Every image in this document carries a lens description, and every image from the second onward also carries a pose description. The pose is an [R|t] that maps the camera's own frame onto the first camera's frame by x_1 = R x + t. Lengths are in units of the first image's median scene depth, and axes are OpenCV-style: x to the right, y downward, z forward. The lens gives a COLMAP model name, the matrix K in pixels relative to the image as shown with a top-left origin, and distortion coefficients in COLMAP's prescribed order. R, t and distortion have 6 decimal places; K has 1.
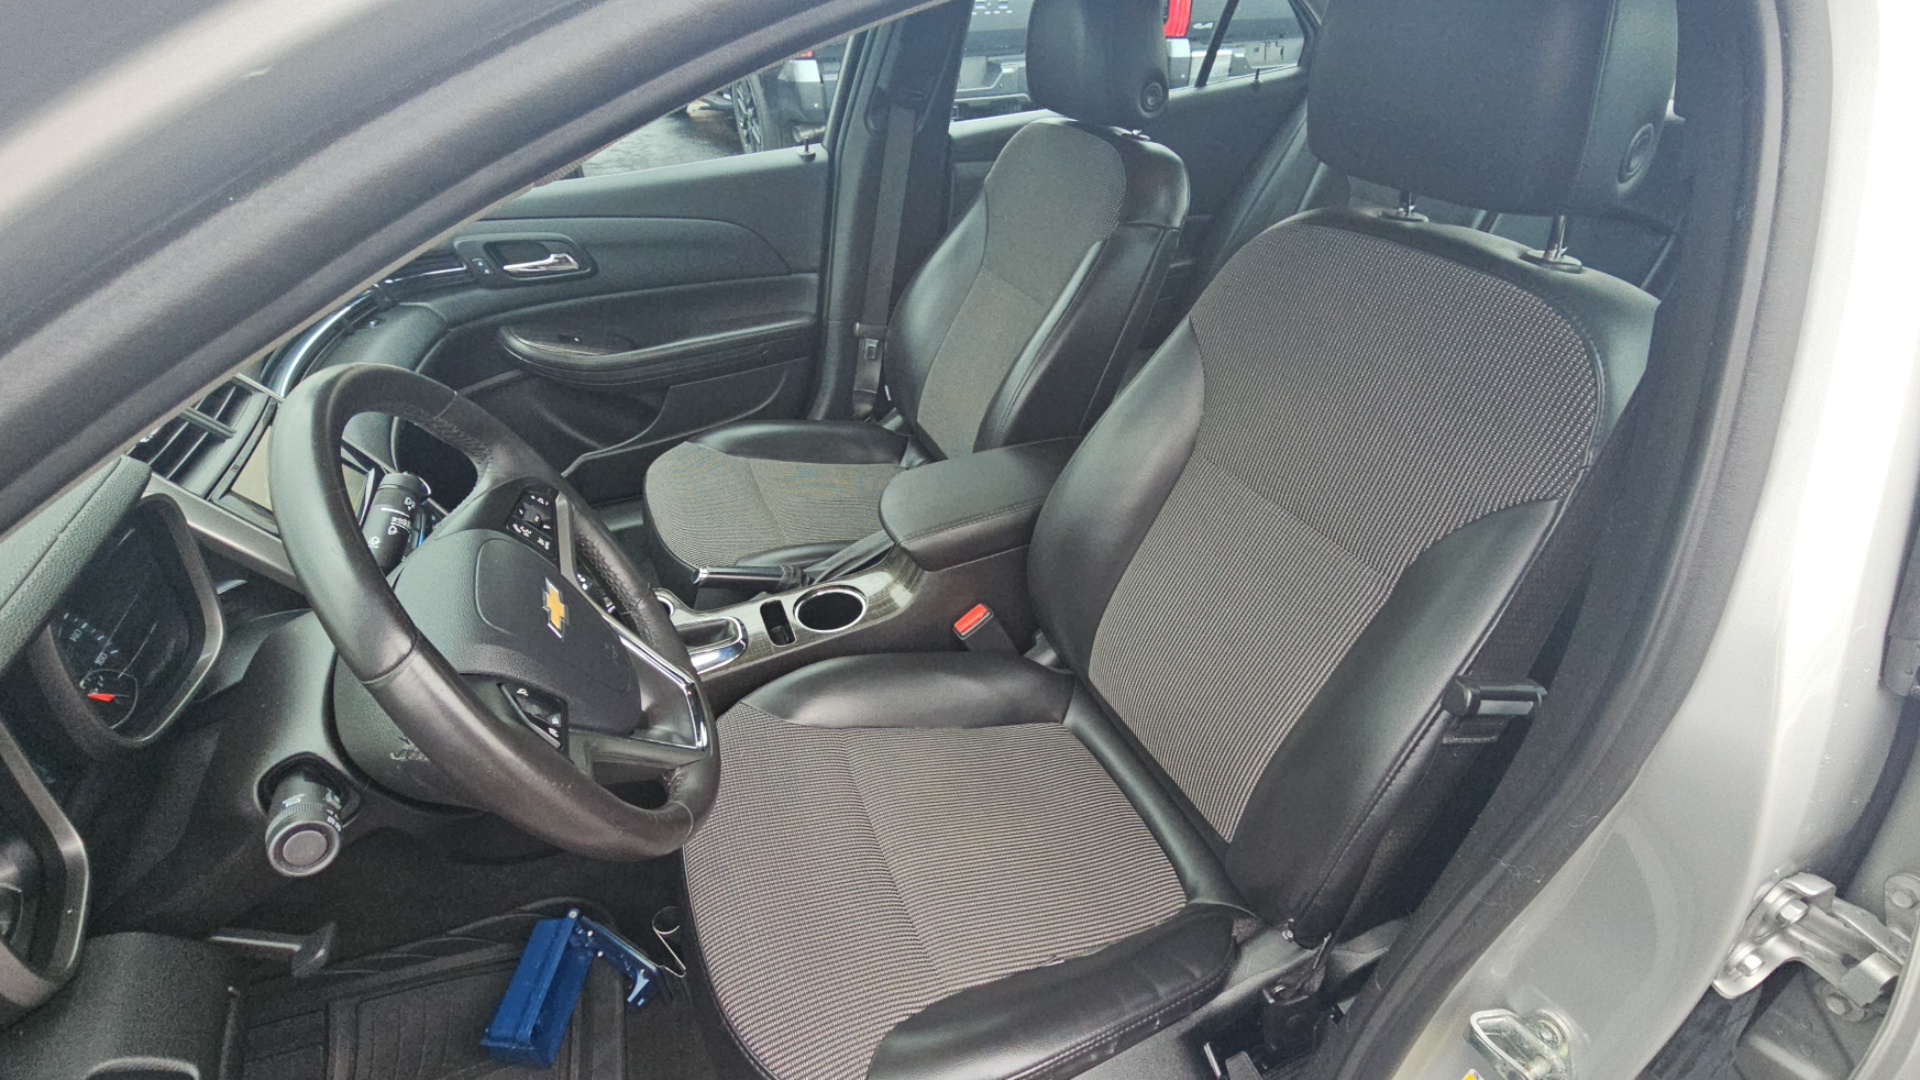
lens RADIAL K [[855.2, 0, 979.4], [0, 855.2, 545.3], [0, 0, 1]] dist [0.007627, -0.006090]
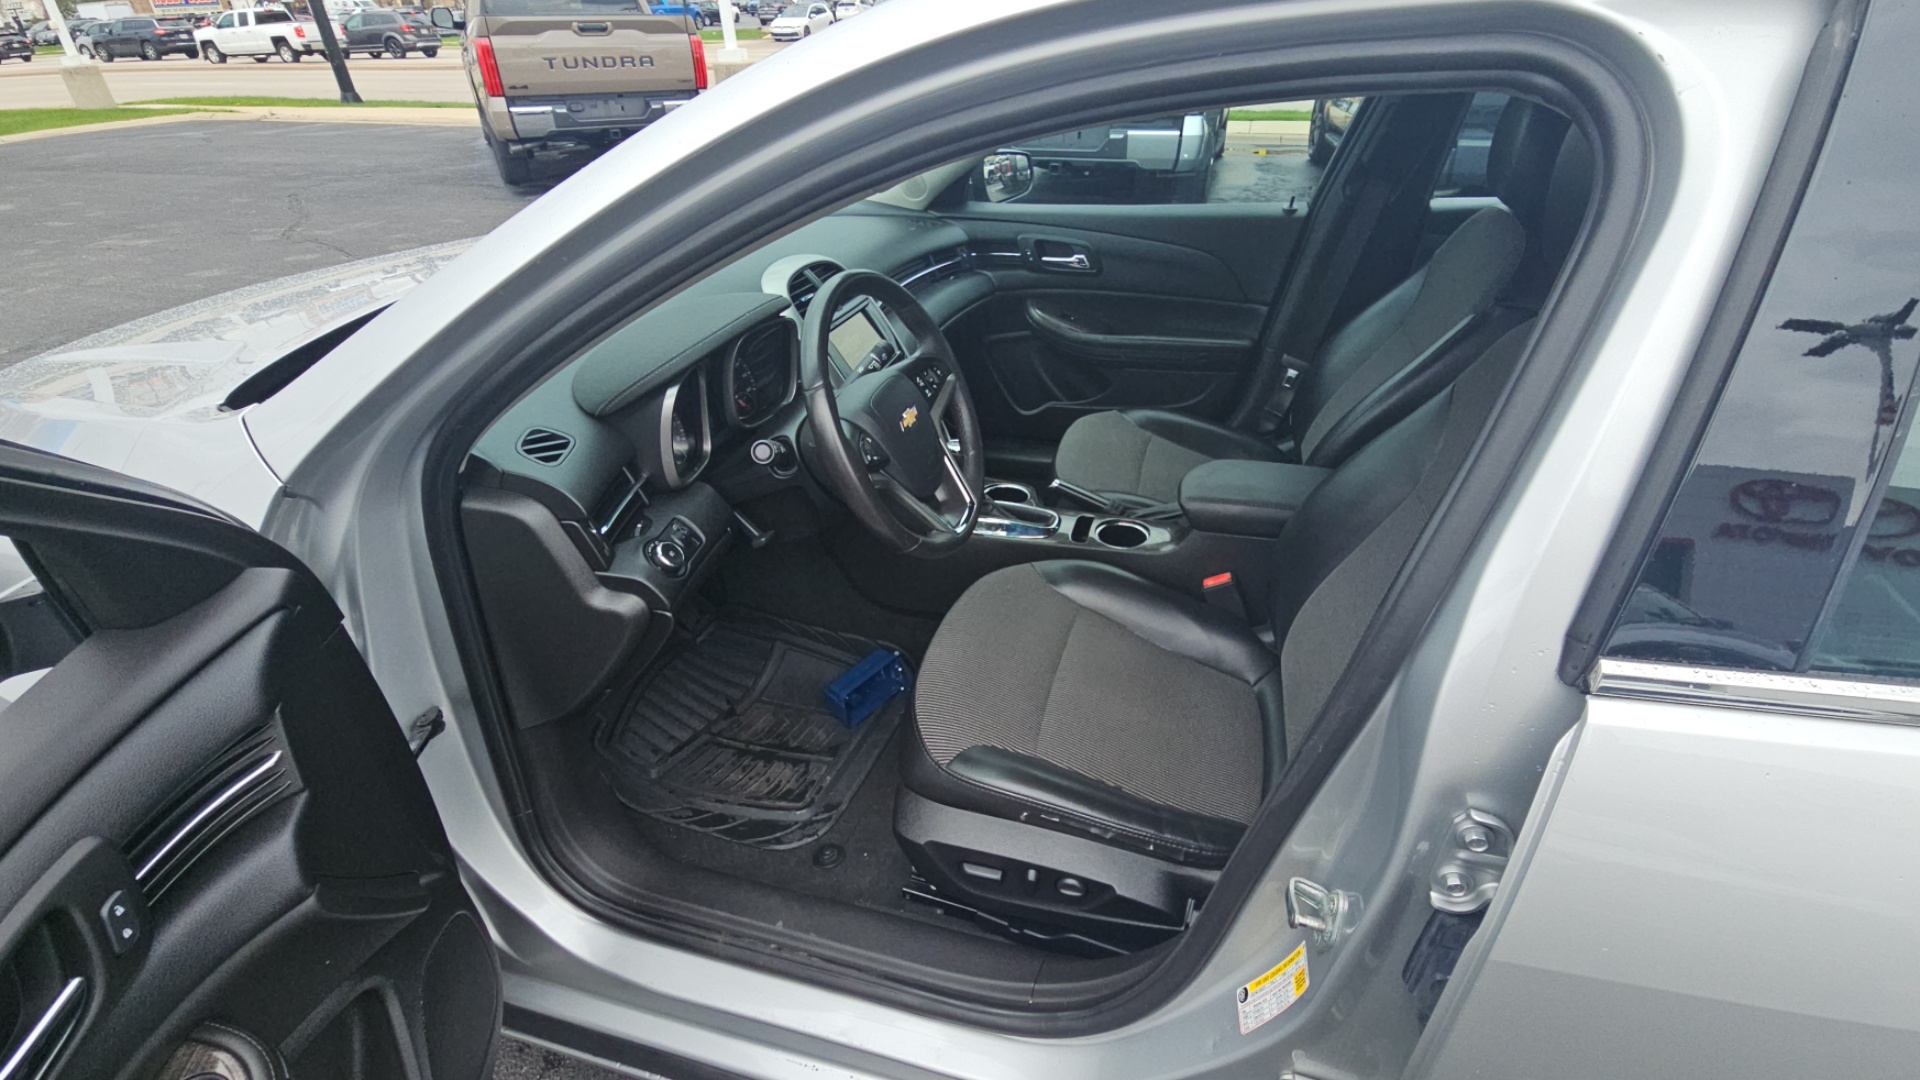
lens RADIAL K [[853.6, 0, 979.5], [0, 853.6, 548.2], [0, 0, 1]] dist [0.002048, -0.000938]
pose [[0.770694, 0.338521, -0.539847, 0.298816], [-0.359517, 0.930492, 0.070231, 0.063147], [0.526098, 0.139957, 0.838828, -0.179837]]
